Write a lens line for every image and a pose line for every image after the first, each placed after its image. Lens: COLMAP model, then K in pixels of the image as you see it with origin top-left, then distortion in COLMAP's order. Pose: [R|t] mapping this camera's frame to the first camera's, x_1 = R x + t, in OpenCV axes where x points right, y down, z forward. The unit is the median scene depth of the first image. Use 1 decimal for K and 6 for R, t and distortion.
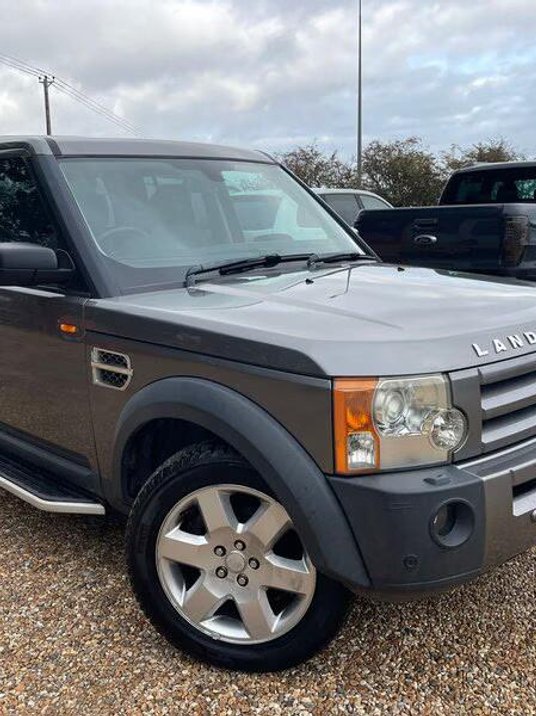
lens RADIAL K [[670.8, 0, 268.0], [0, 670.8, 358.0], [0, 0, 1]] dist [-0.004450, -0.007605]
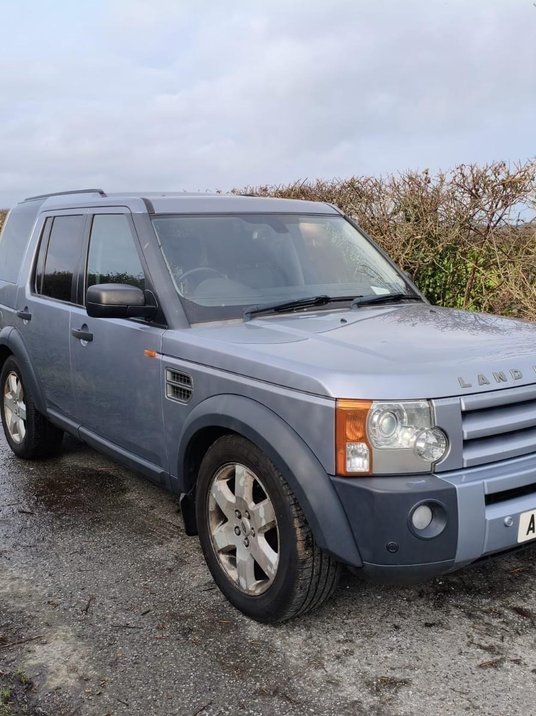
lens RADIAL K [[670.8, 0, 268.0], [0, 670.8, 358.0], [0, 0, 1]] dist [-0.004450, -0.007605]
pose [[0.986178, 0.038651, -0.161117, 0.164068], [-0.044794, 0.998394, -0.034671, 0.001193], [0.159519, 0.041409, 0.986326, -0.279609]]
